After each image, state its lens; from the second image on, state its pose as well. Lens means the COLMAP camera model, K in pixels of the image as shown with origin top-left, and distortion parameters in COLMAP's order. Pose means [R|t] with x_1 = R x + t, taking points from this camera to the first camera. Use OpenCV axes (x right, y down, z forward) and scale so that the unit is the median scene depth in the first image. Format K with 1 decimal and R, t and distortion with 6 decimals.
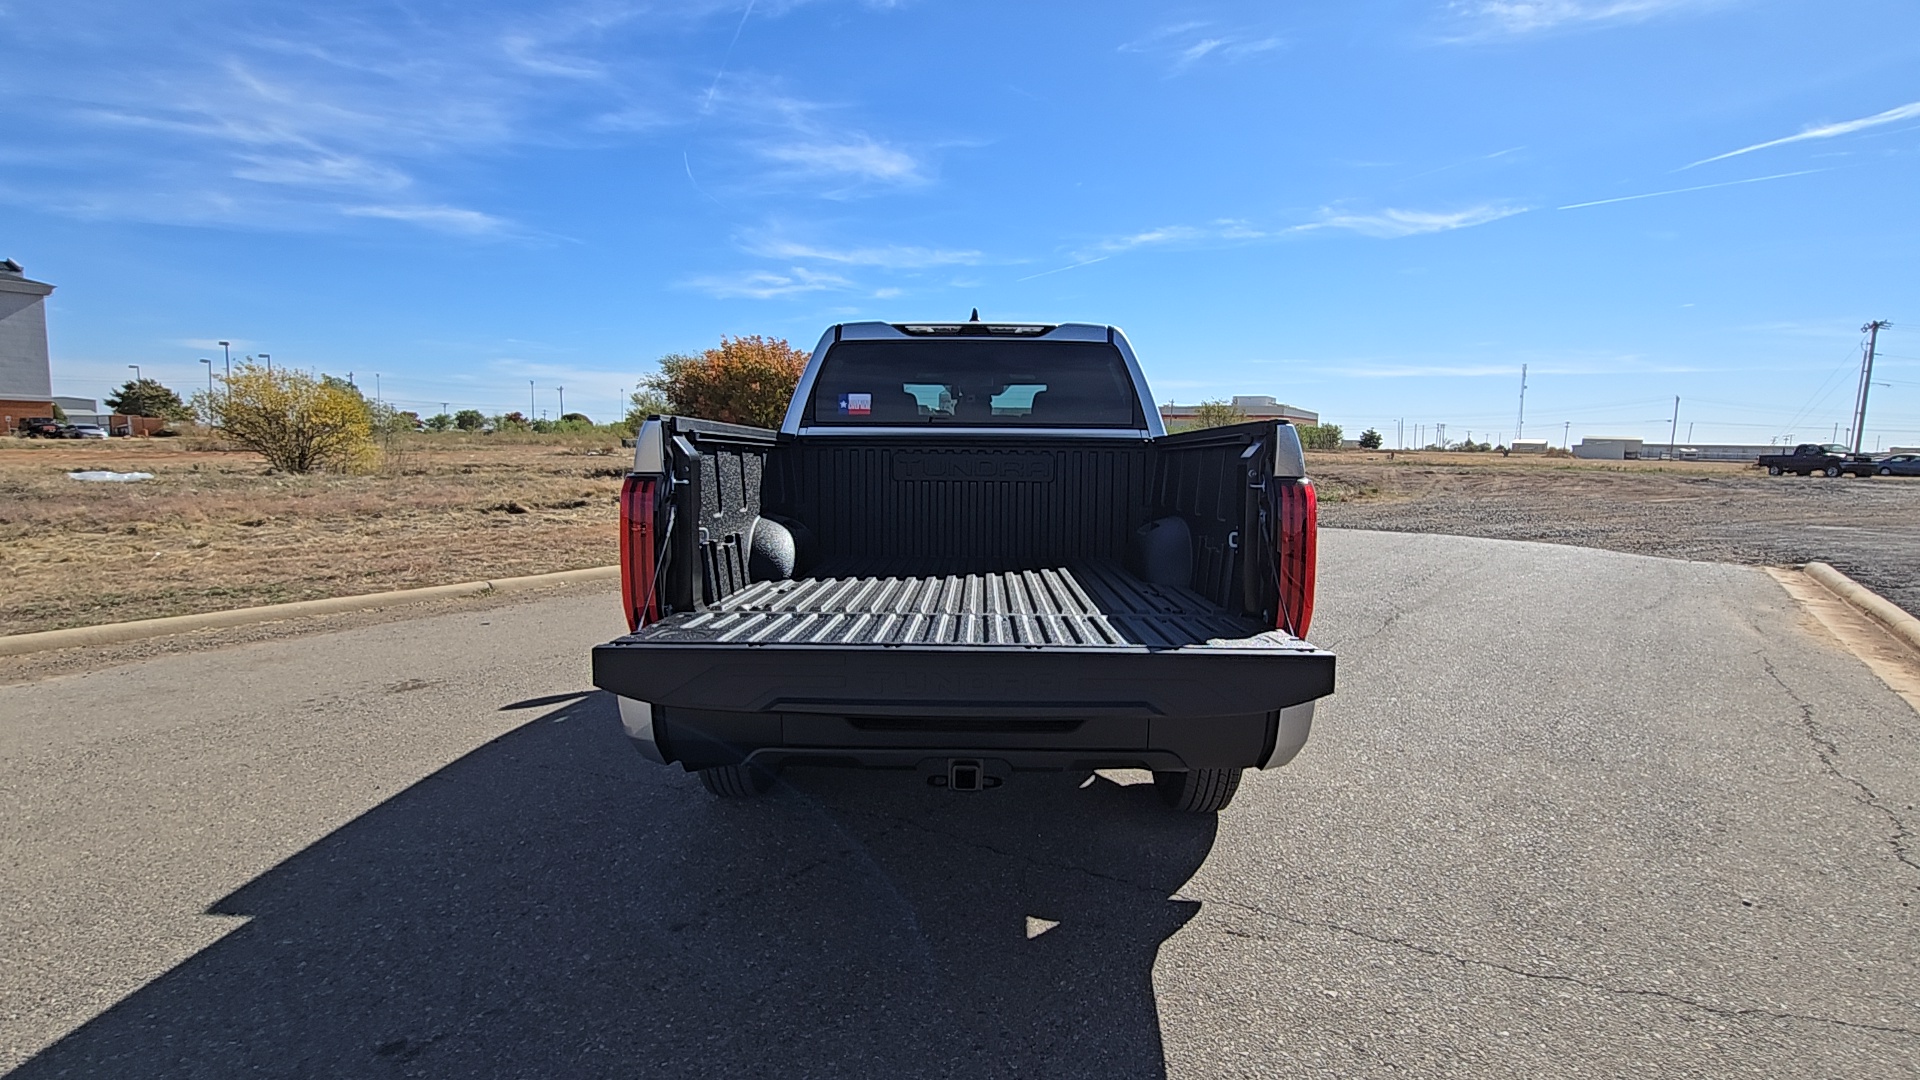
lens RADIAL K [[983.1, 0, 965.4], [0, 983.1, 576.9], [0, 0, 1]] dist [-0.001534, -0.001004]
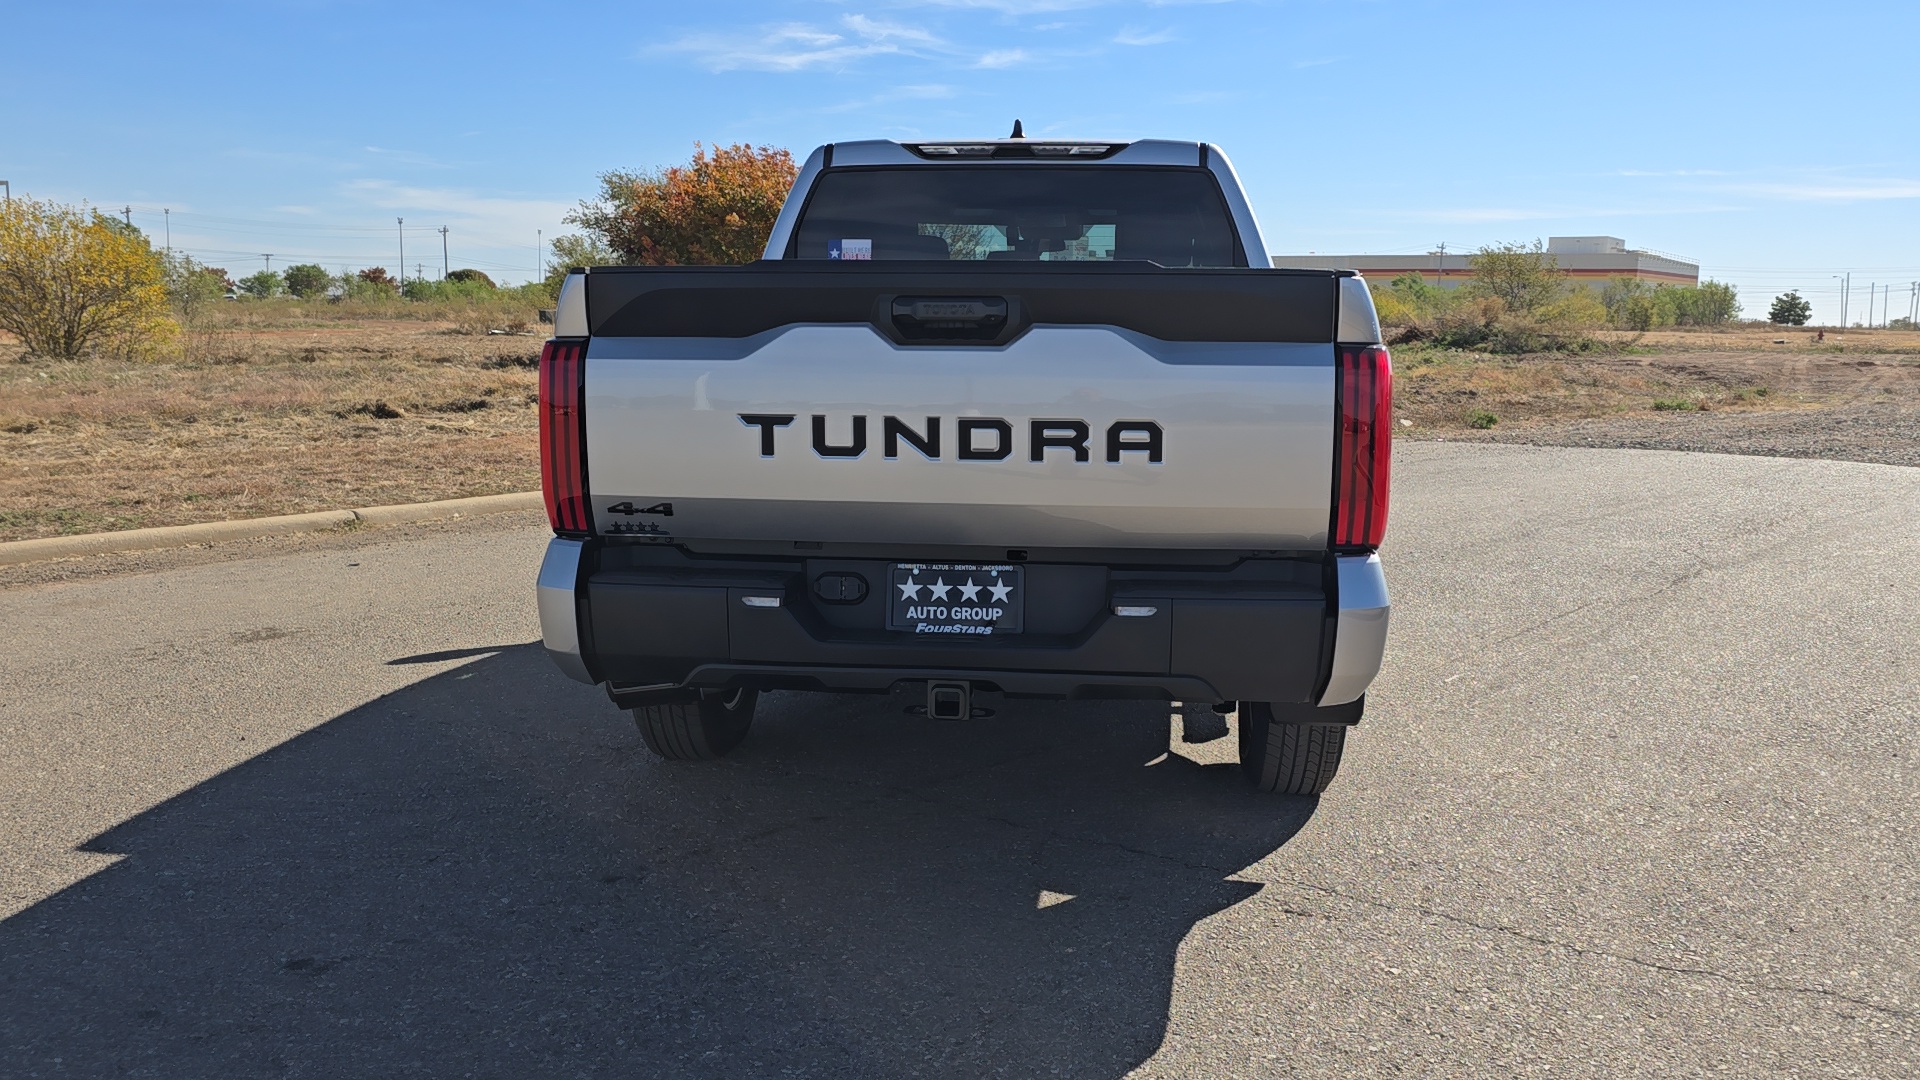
lens RADIAL K [[1605.1, 0, 964.0], [0, 1605.1, 543.2], [0, 0, 1]] dist [-0.008361, 0.005440]
pose [[0.997060, 0.009310, -0.076060, 0.032651], [-0.008891, 0.999943, 0.005843, 0.018156], [0.076110, -0.005150, 0.997086, -0.101352]]
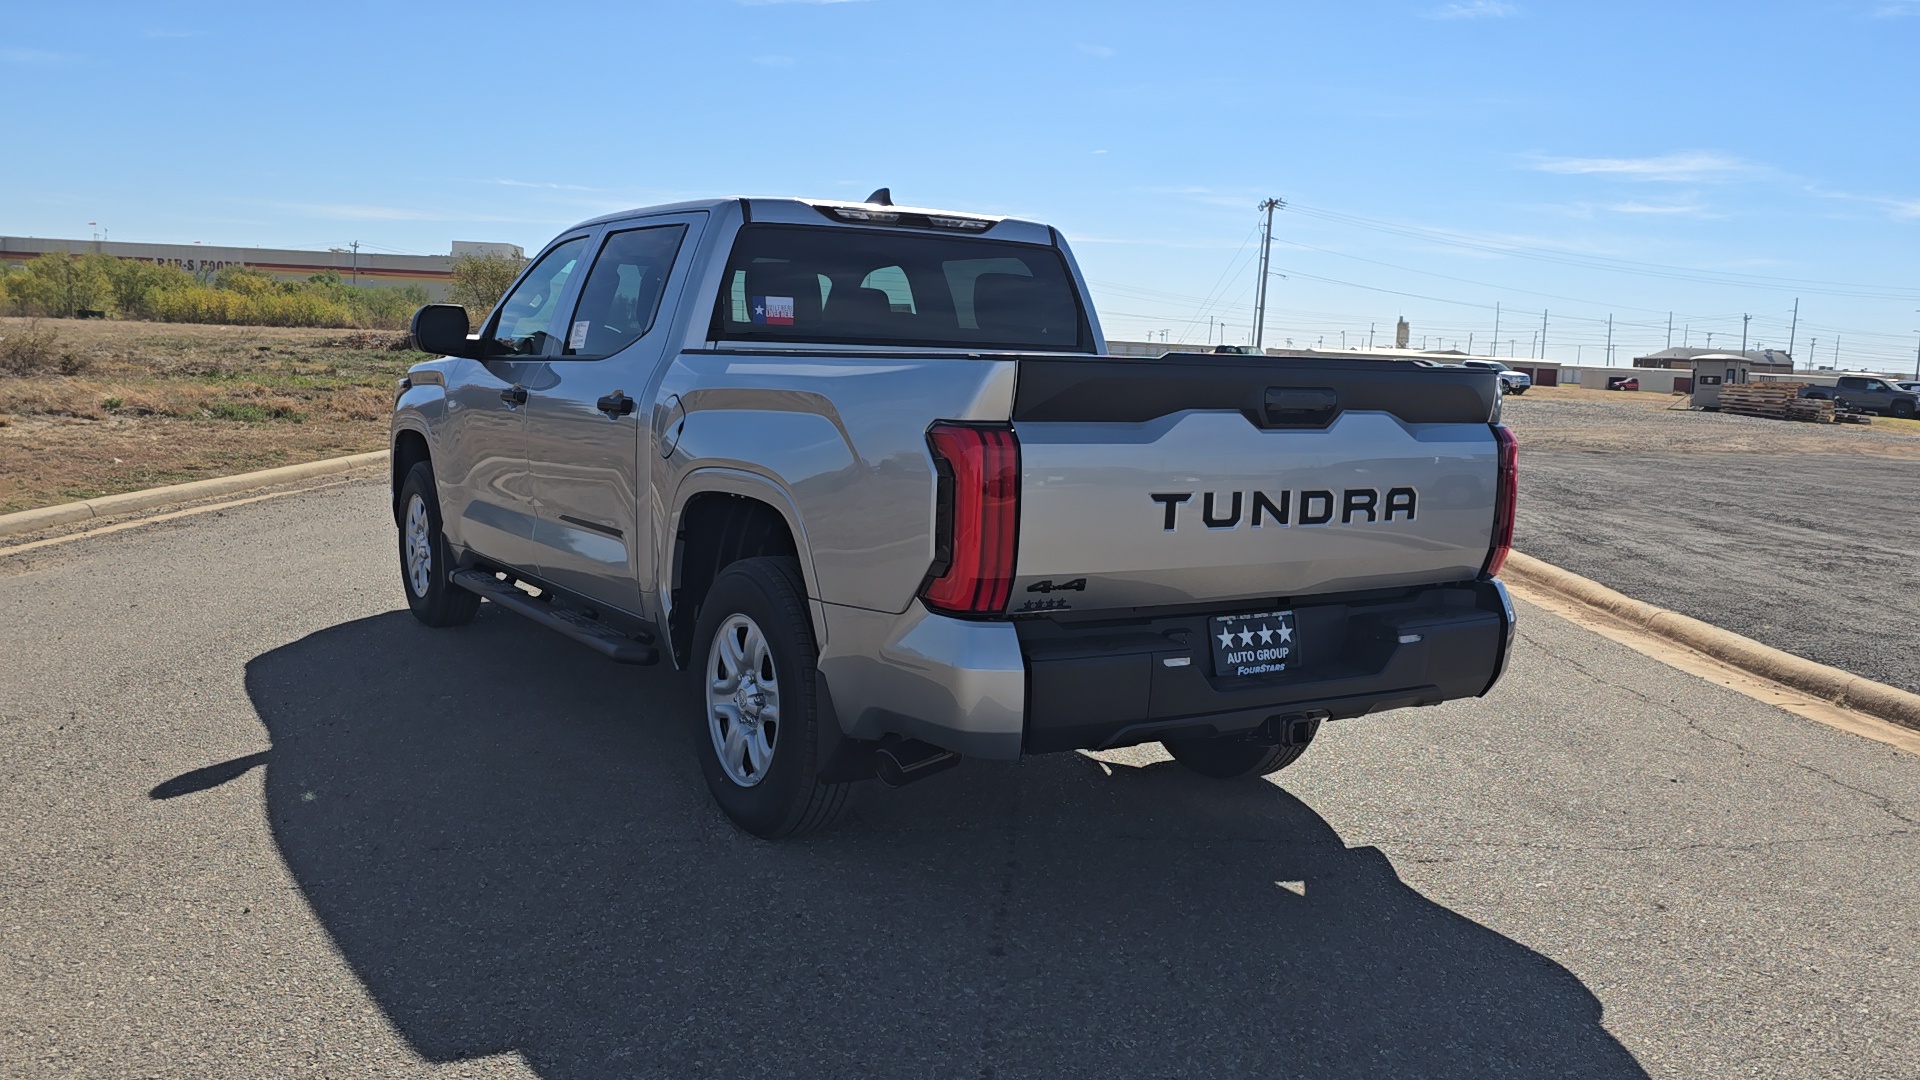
lens RADIAL K [[1605.1, 0, 964.0], [0, 1605.1, 543.2], [0, 0, 1]] dist [-0.008361, 0.005440]
pose [[0.833145, -0.048733, 0.550904, -0.336428], [0.046138, 0.998762, 0.018574, -0.007869], [-0.551127, 0.009942, 0.834362, -0.043441]]
